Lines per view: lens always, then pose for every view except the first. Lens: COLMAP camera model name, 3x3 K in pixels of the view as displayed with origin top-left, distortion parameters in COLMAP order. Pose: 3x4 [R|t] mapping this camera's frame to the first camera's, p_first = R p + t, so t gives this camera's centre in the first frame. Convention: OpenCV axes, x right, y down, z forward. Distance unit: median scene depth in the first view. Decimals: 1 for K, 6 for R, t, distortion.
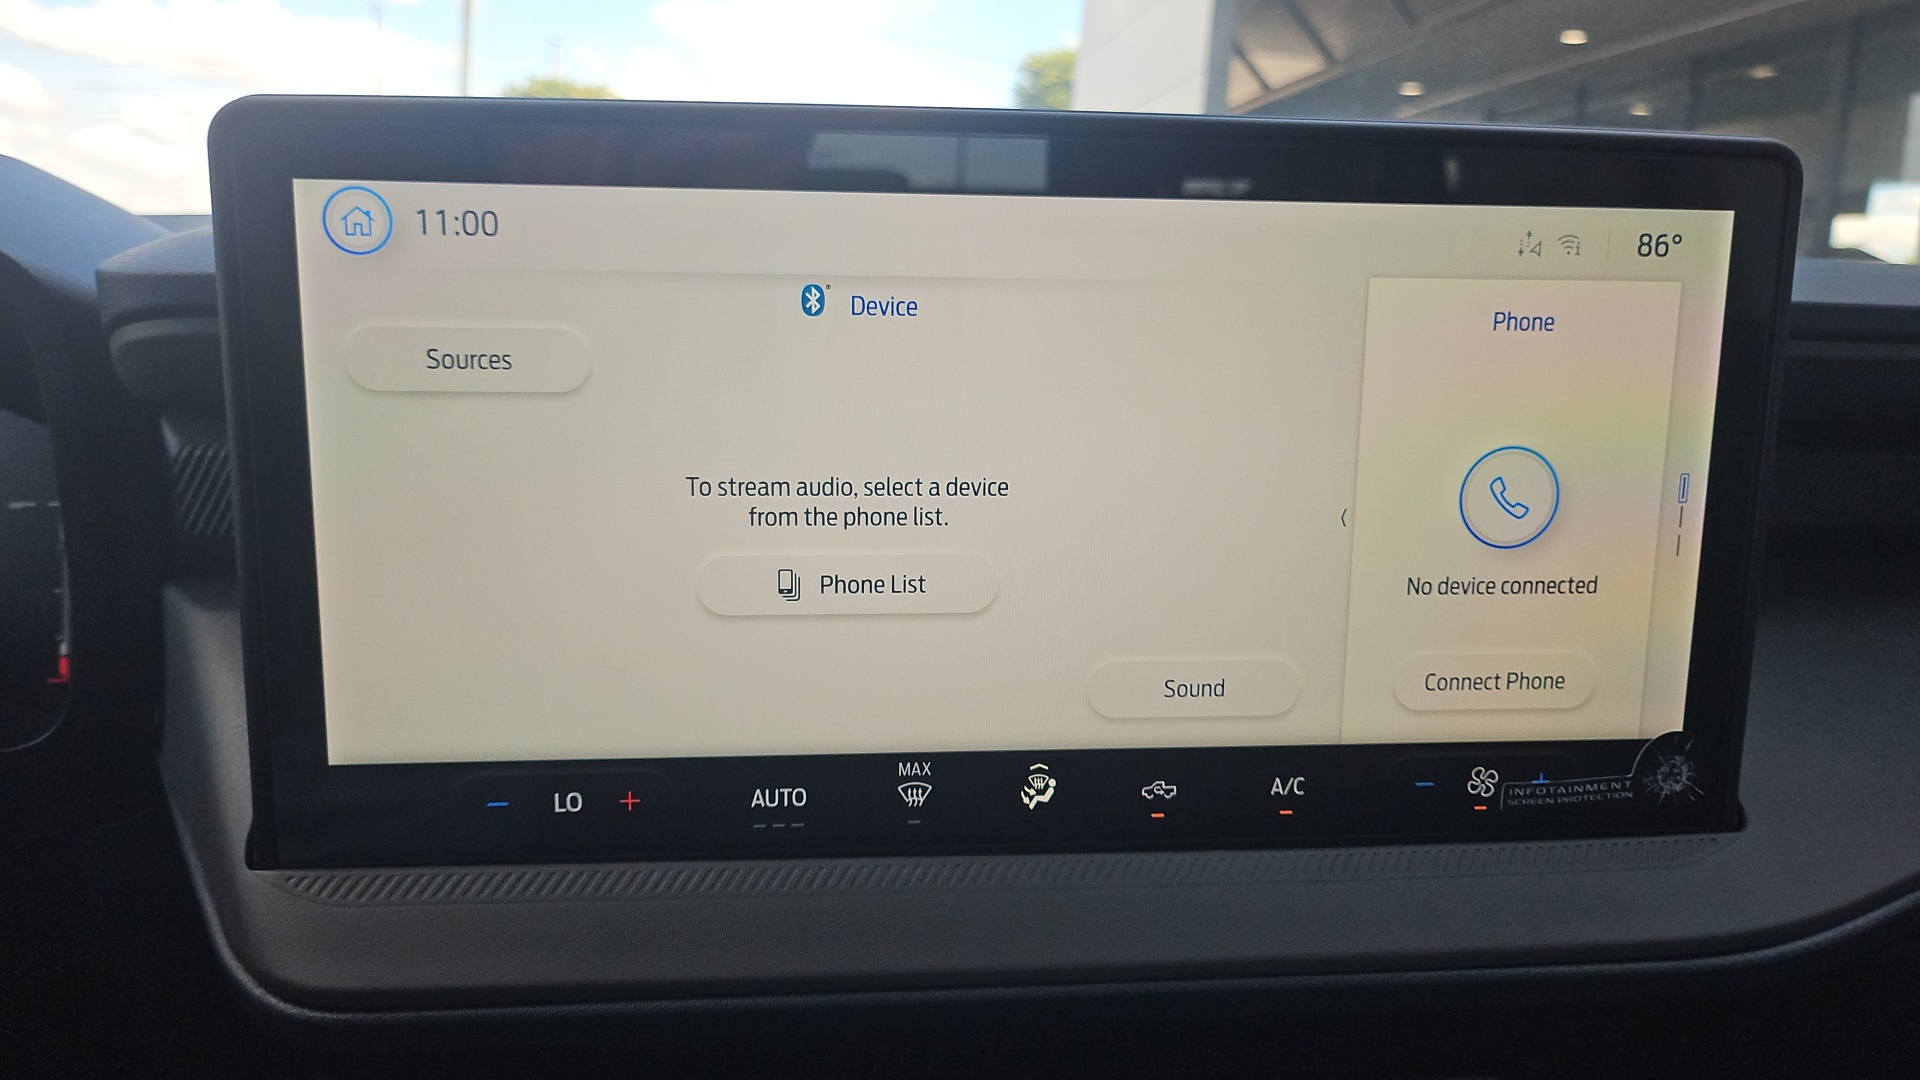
lens RADIAL K [[1354.6, 0, 981.9], [0, 1354.6, 543.3], [0, 0, 1]] dist [0.069885, -0.080466]
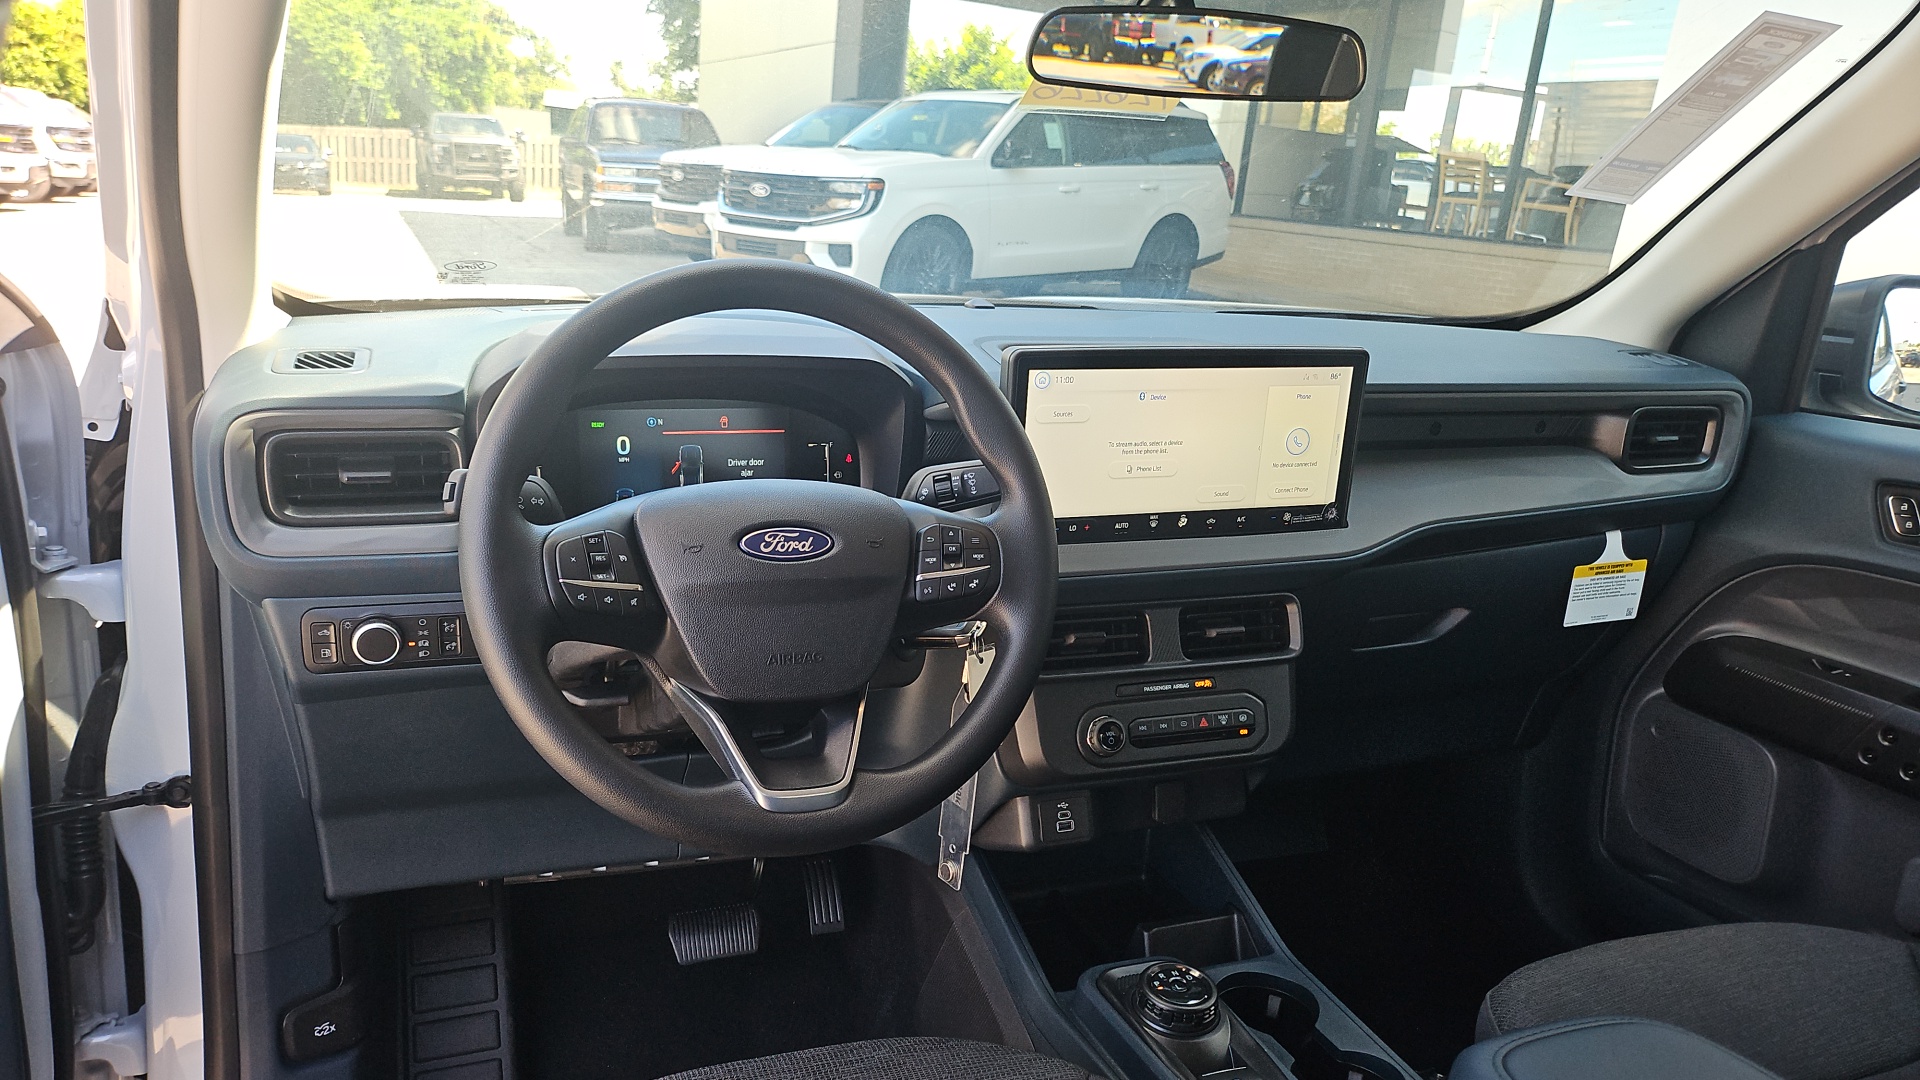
lens RADIAL K [[1345.5, 0, 939.7], [0, 1345.5, 565.6], [0, 0, 1]] dist [0.078072, -0.083244]
pose [[0.968433, -0.039025, 0.246200, -1.557015], [0.006038, 0.991052, 0.133342, -0.203713], [-0.249201, -0.127646, 0.960003, -2.472098]]
